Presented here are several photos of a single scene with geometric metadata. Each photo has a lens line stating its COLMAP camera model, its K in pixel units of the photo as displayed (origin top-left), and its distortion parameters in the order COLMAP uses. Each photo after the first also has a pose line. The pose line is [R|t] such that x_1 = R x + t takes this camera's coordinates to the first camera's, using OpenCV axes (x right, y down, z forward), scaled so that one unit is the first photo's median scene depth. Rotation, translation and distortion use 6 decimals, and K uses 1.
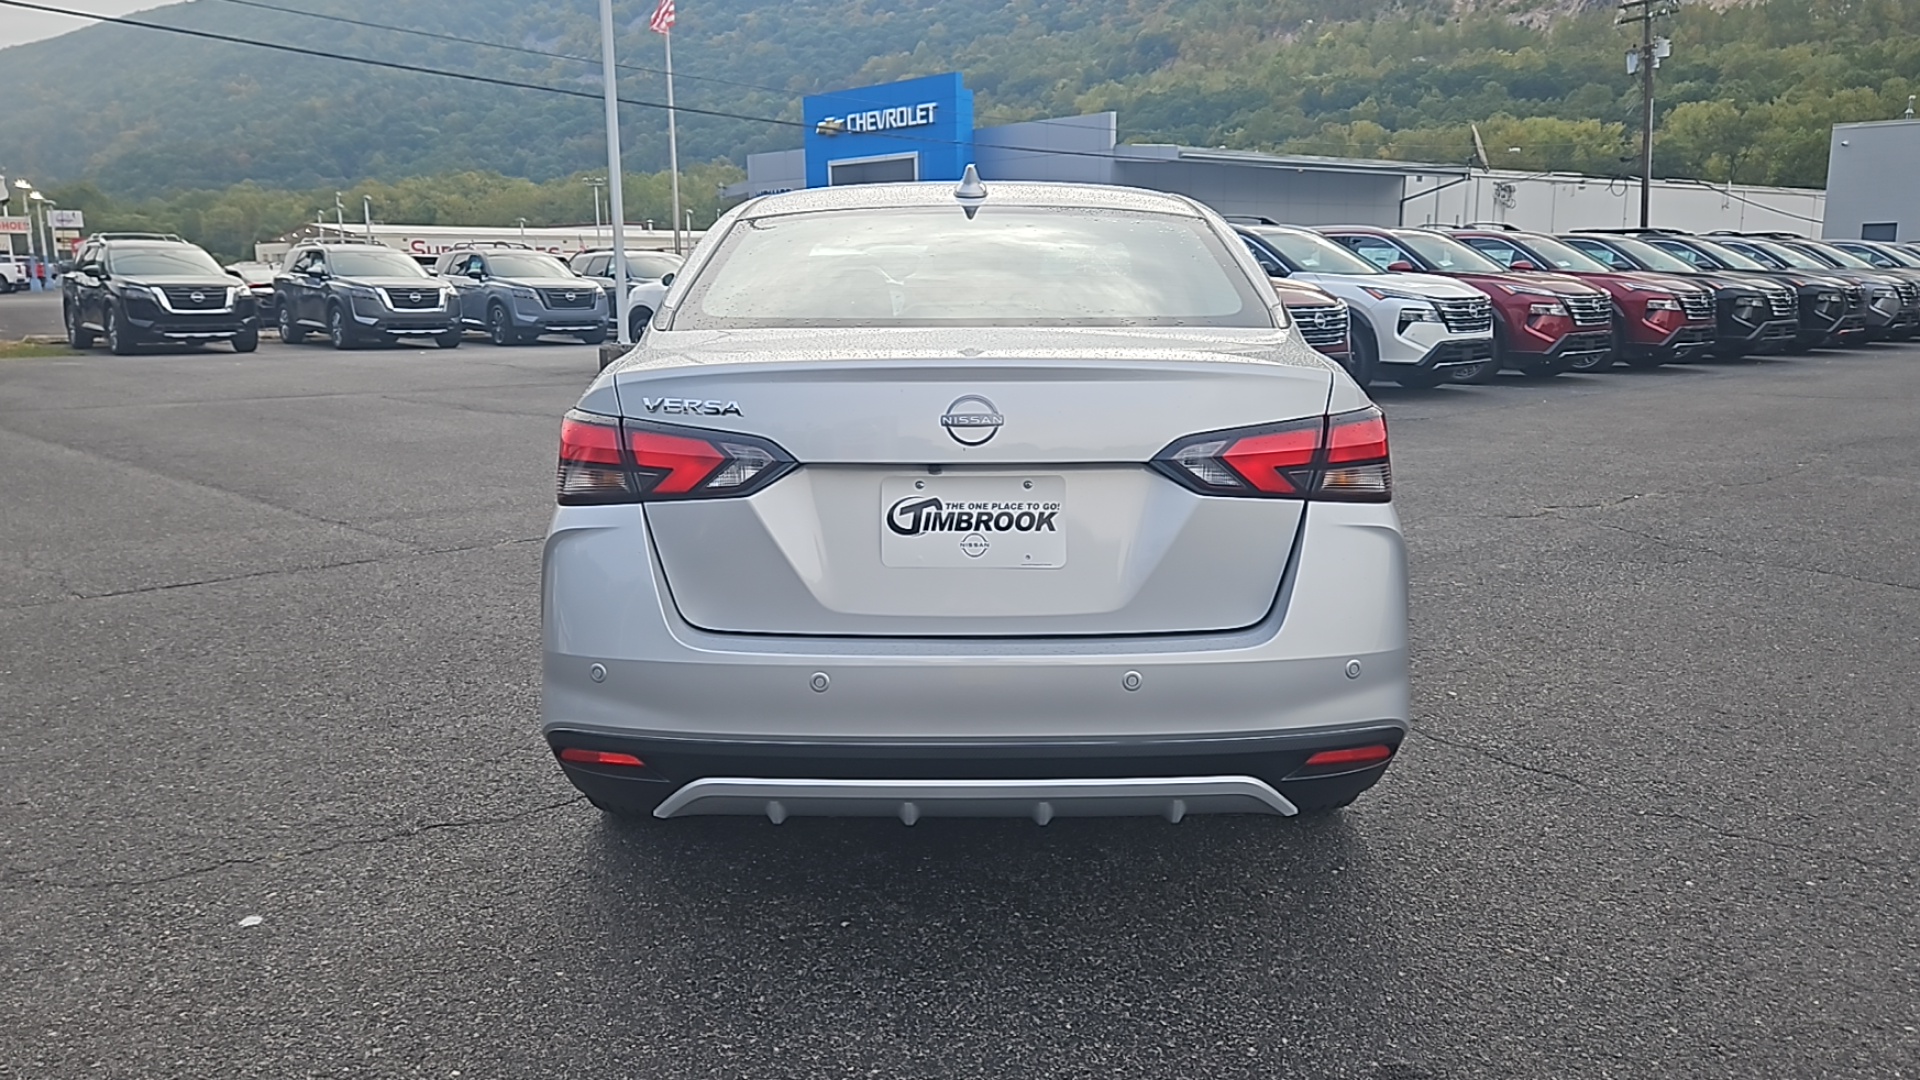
lens RADIAL K [[1393.8, 0, 967.0], [0, 1393.8, 541.1], [0, 0, 1]] dist [0.079068, -0.083835]
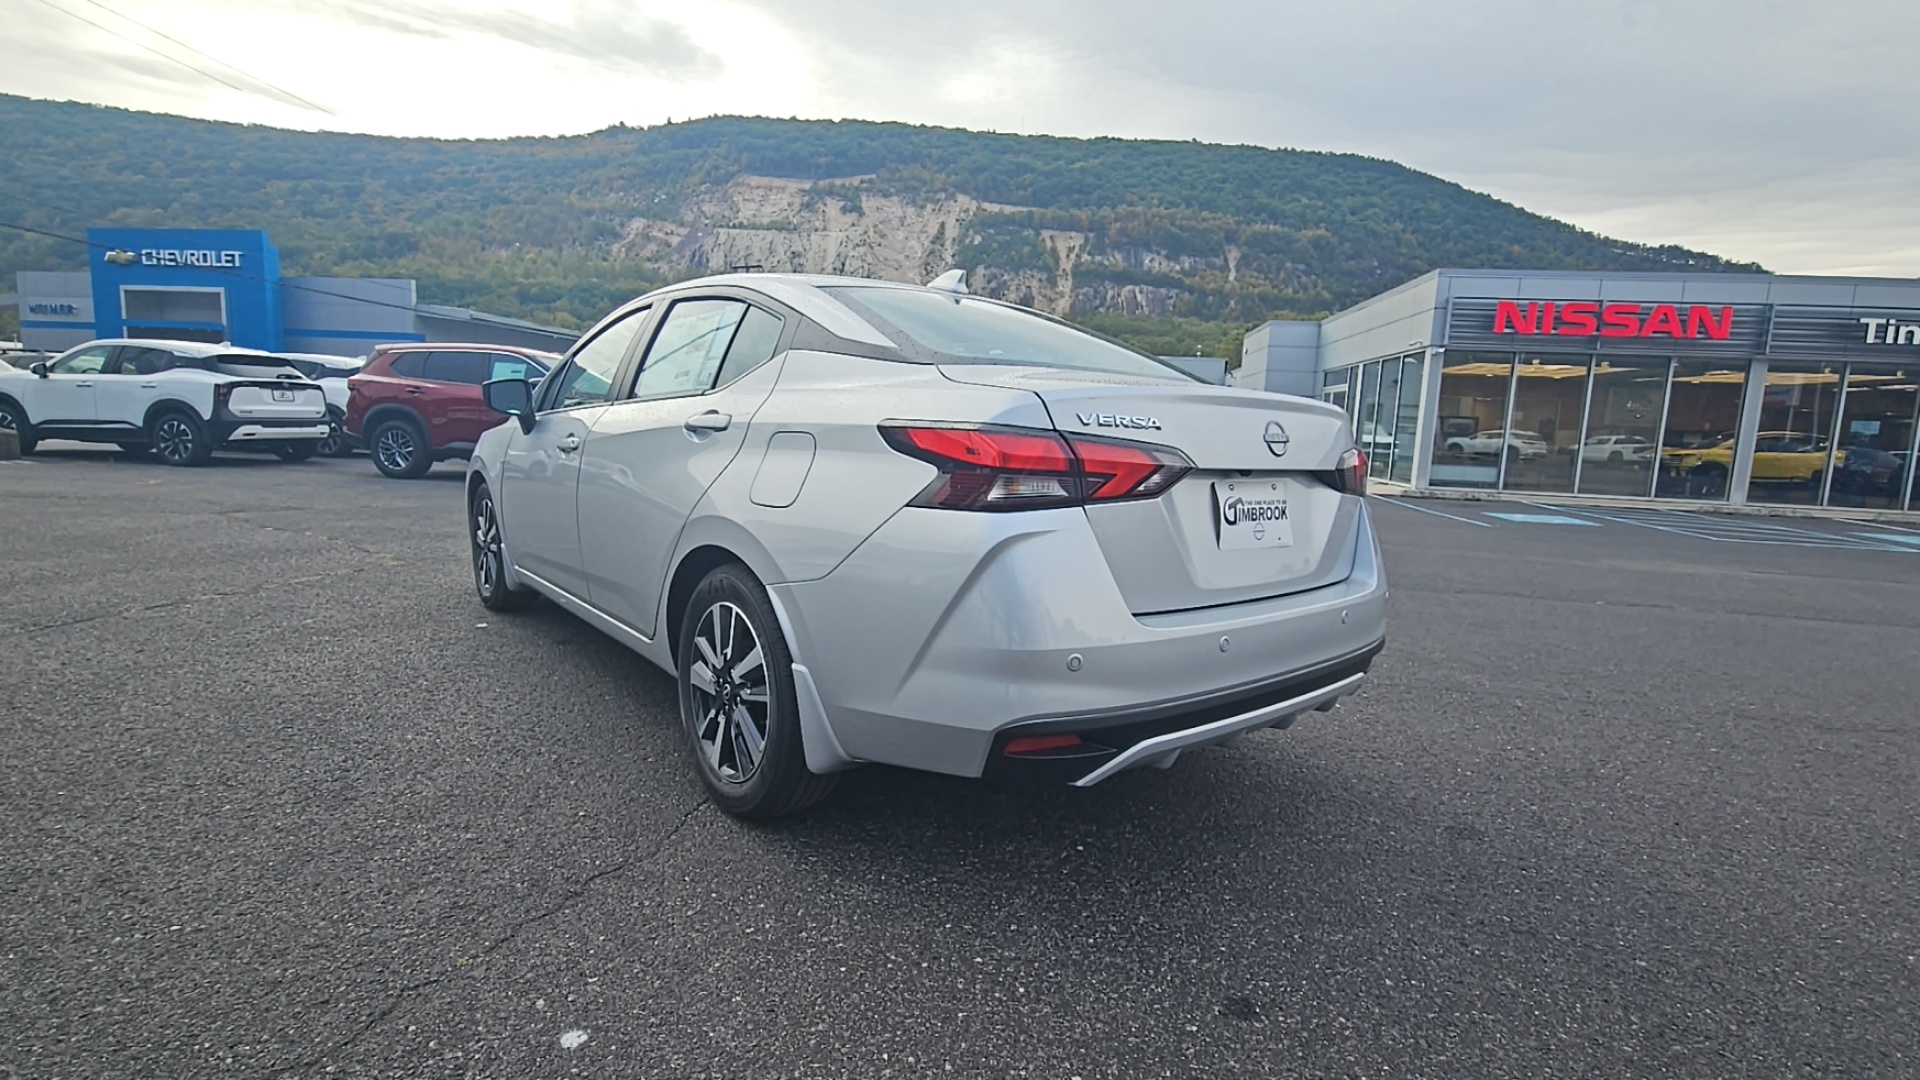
lens RADIAL K [[849.9, 0, 954.6], [0, 849.9, 535.6], [0, 0, 1]] dist [0.011048, -0.009567]
pose [[0.765623, -0.041101, 0.641975, -0.639886], [0.069911, 0.997362, -0.019521, 0.001827], [-0.639479, 0.059827, 0.766477, 0.463495]]
